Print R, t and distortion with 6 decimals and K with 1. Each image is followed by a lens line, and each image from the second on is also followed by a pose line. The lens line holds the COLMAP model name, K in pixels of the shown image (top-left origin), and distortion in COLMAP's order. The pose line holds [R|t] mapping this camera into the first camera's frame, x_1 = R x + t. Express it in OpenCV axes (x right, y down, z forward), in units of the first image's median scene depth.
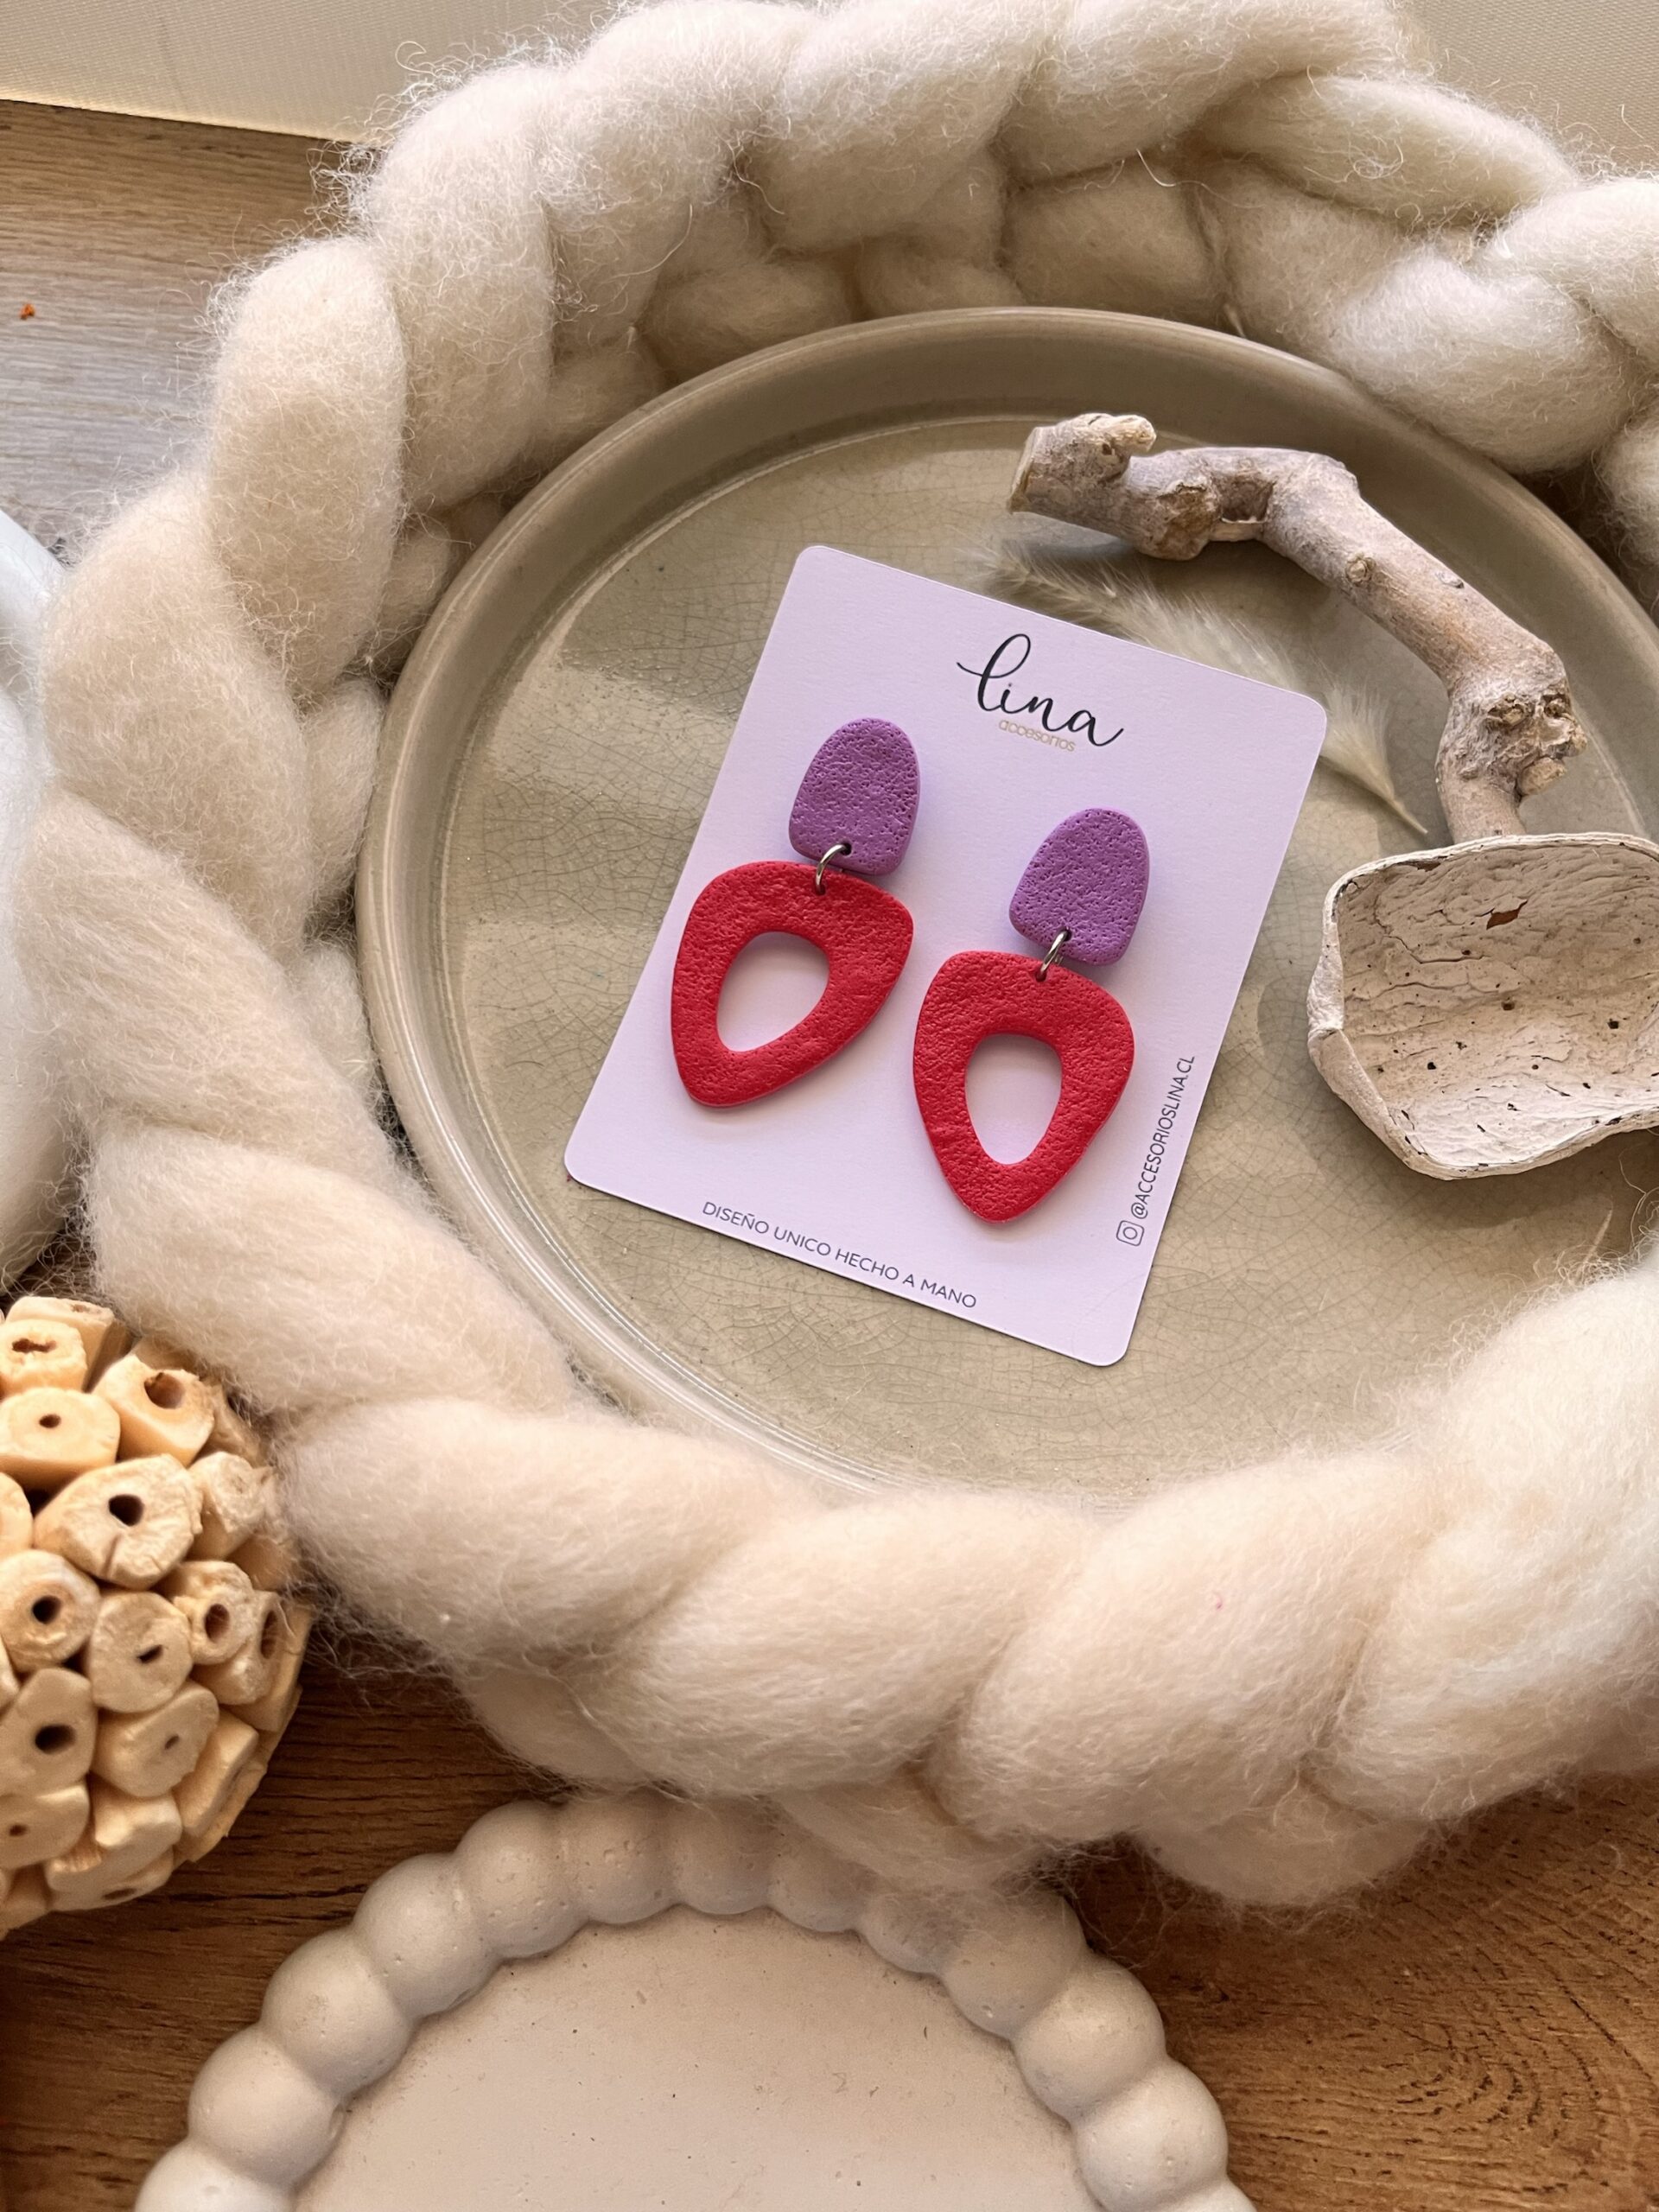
lens RADIAL K [[1724.7, 0, 841.5], [0, 1724.7, 1106.0], [0, 0, 1]] dist [0.060736, -0.110914]
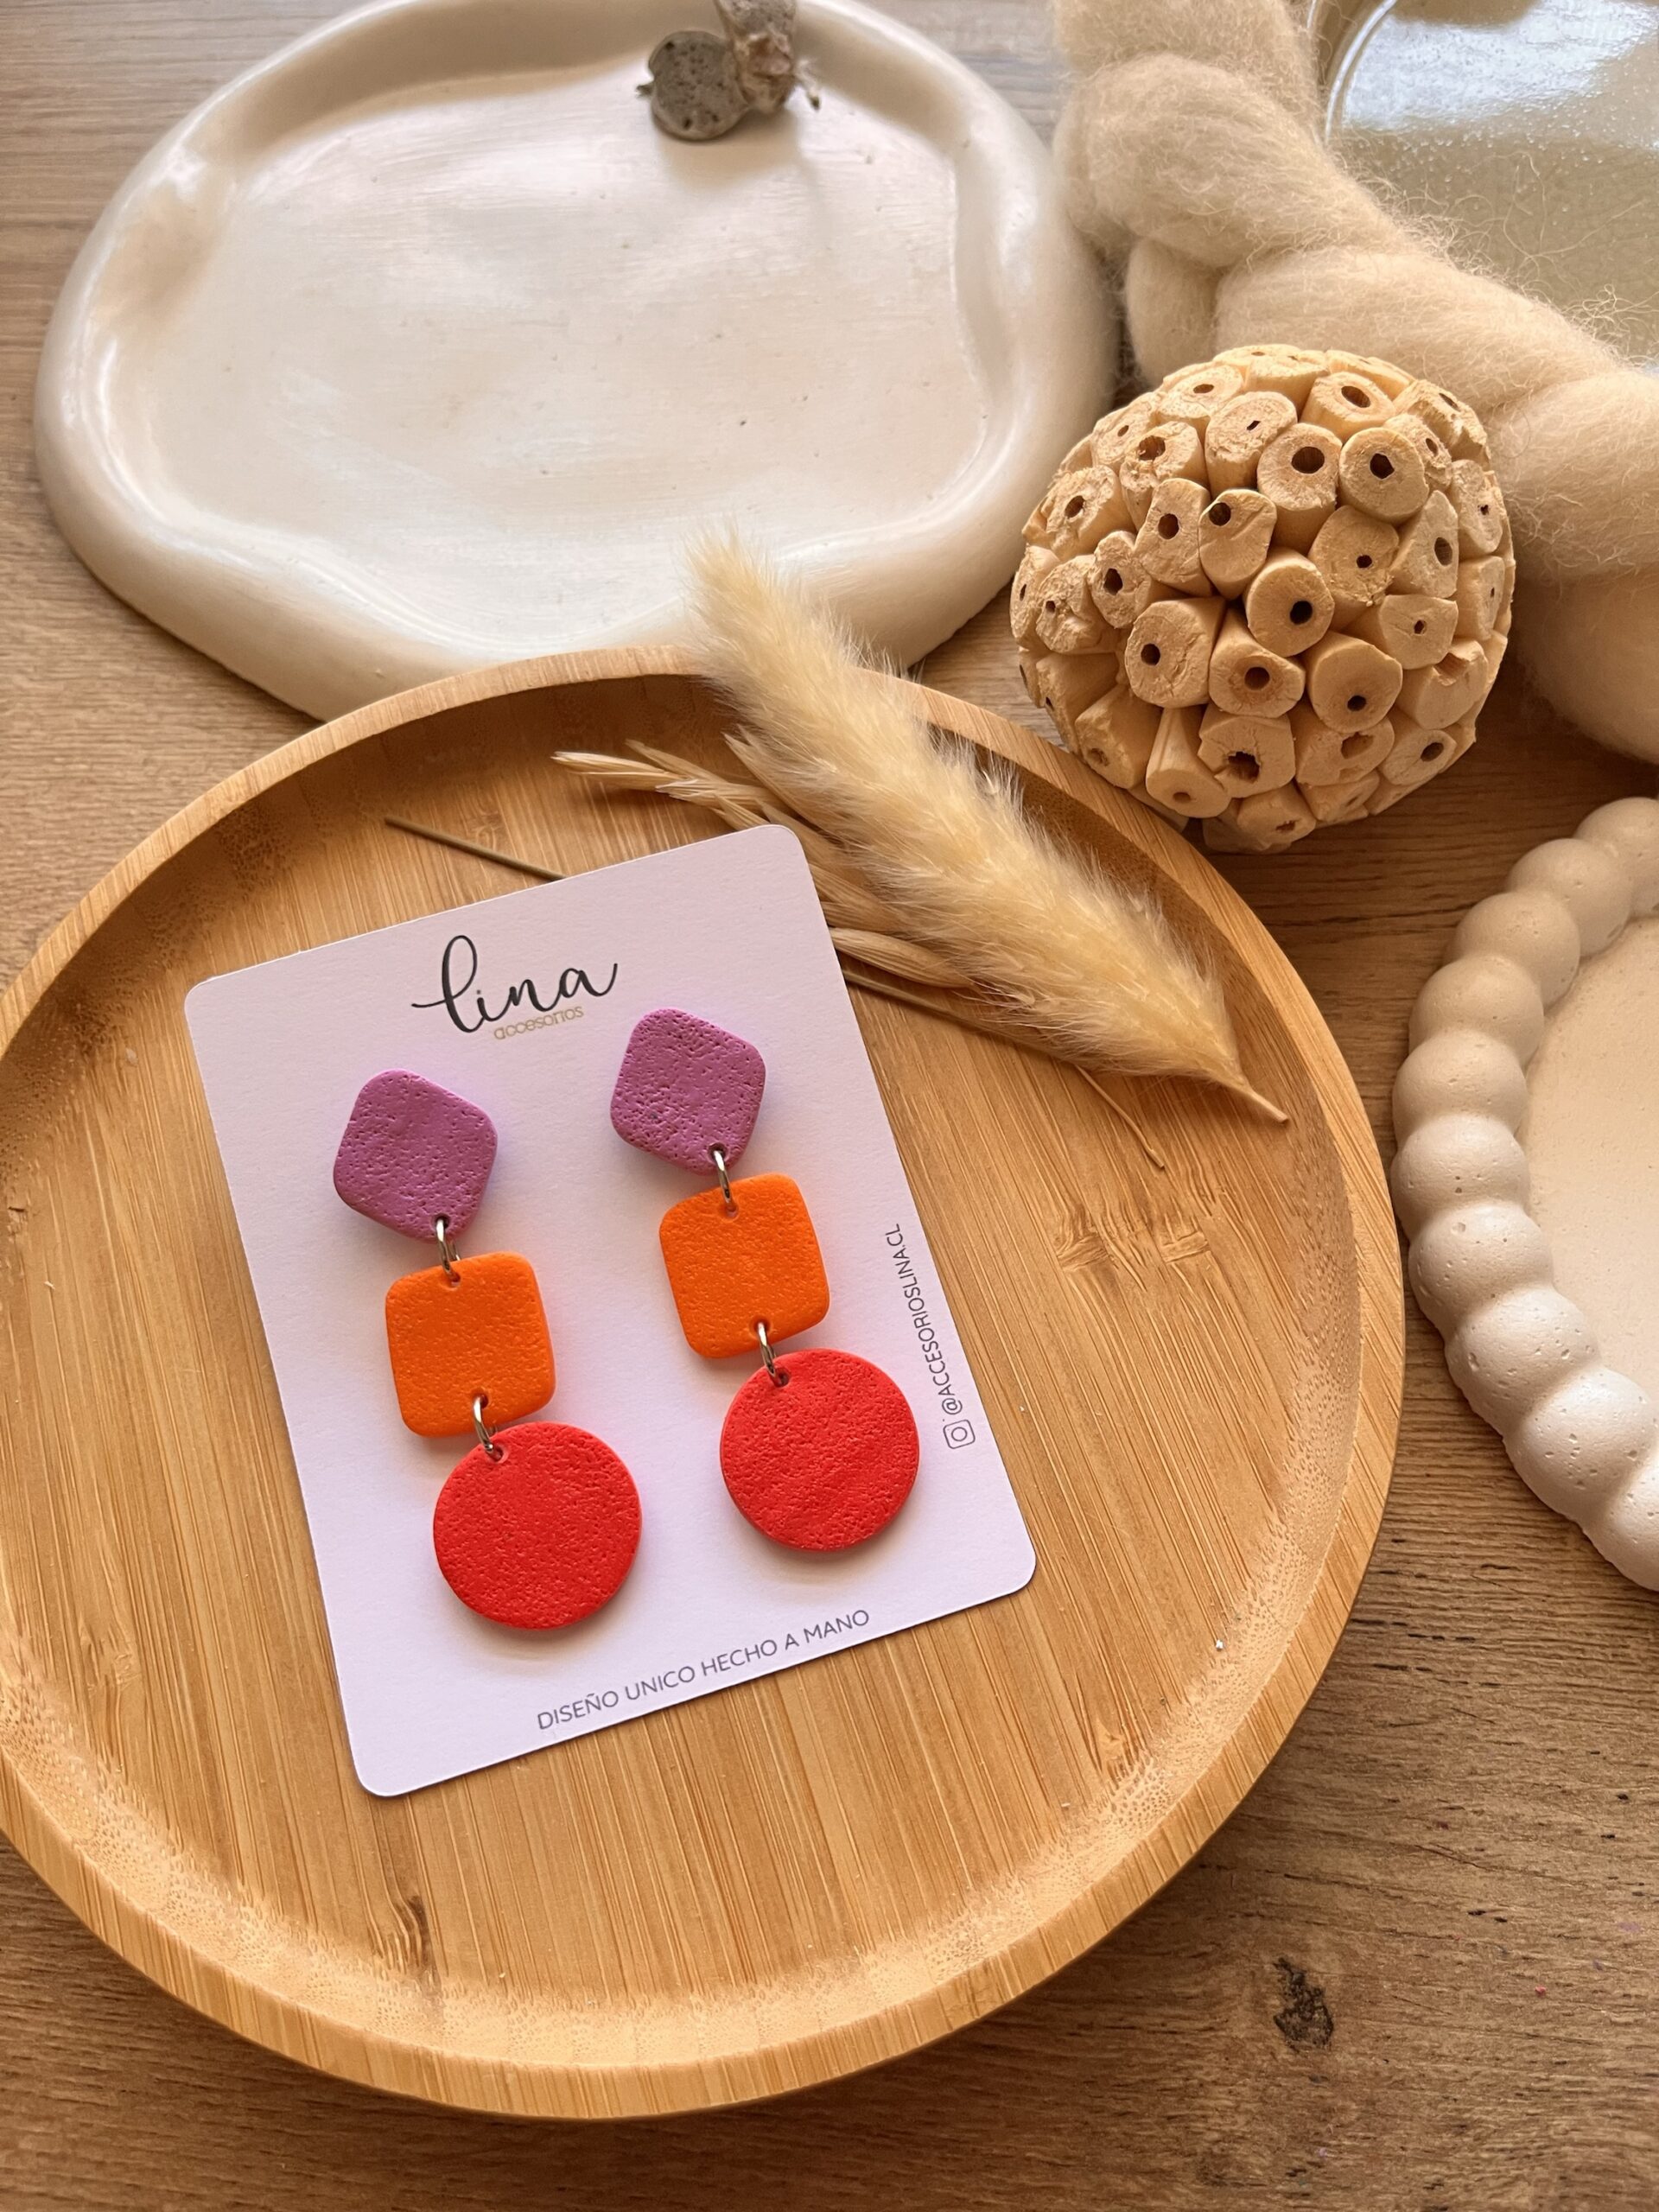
lens RADIAL K [[1733.5, 0, 840.1], [0, 1733.5, 1112.4], [0, 0, 1]] dist [0.061149, -0.106067]
pose [[0.995542, -0.089976, -0.028276, -0.620497], [0.088352, 0.994611, -0.054242, 0.554655], [0.033004, 0.051502, 0.998127, -0.193882]]
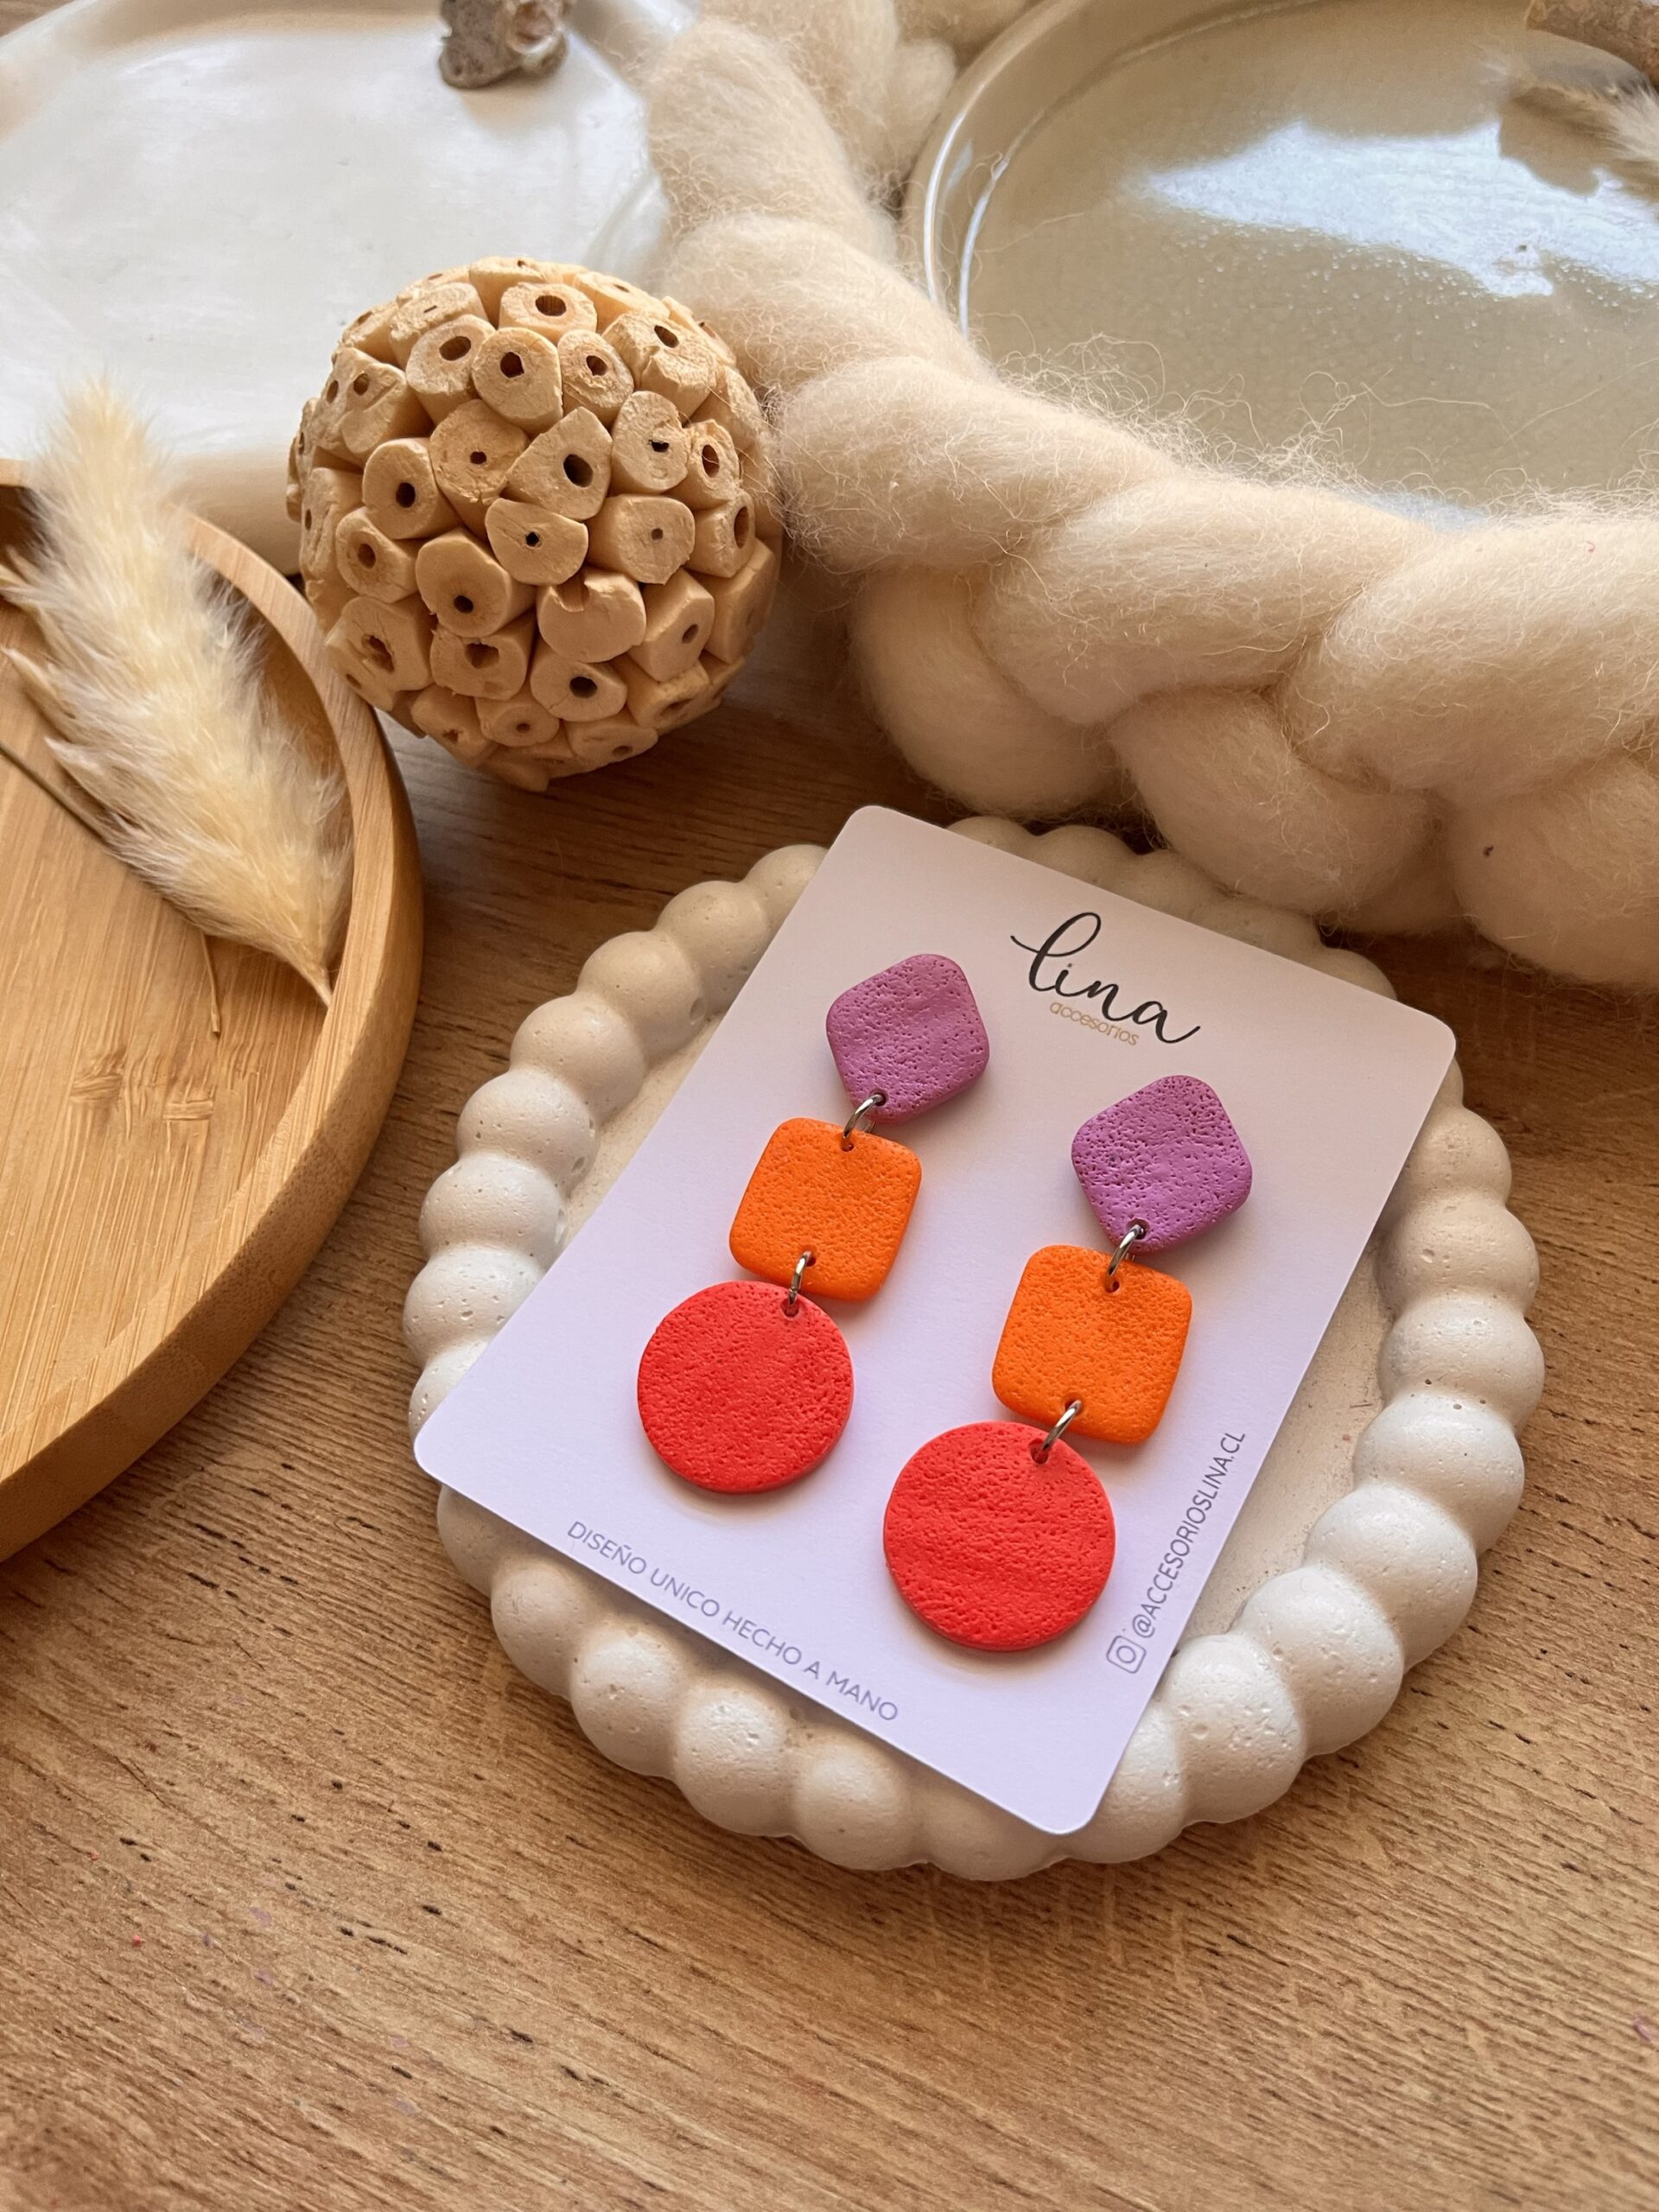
lens RADIAL K [[1714.0, 0, 845.1], [0, 1714.0, 1116.9], [0, 0, 1]] dist [0.060686, -0.102947]
pose [[0.957315, 0.176686, -0.228759, 0.060974], [-0.204770, 0.973128, -0.105314, 0.619628], [0.204005, 0.147662, 0.967770, -0.055042]]
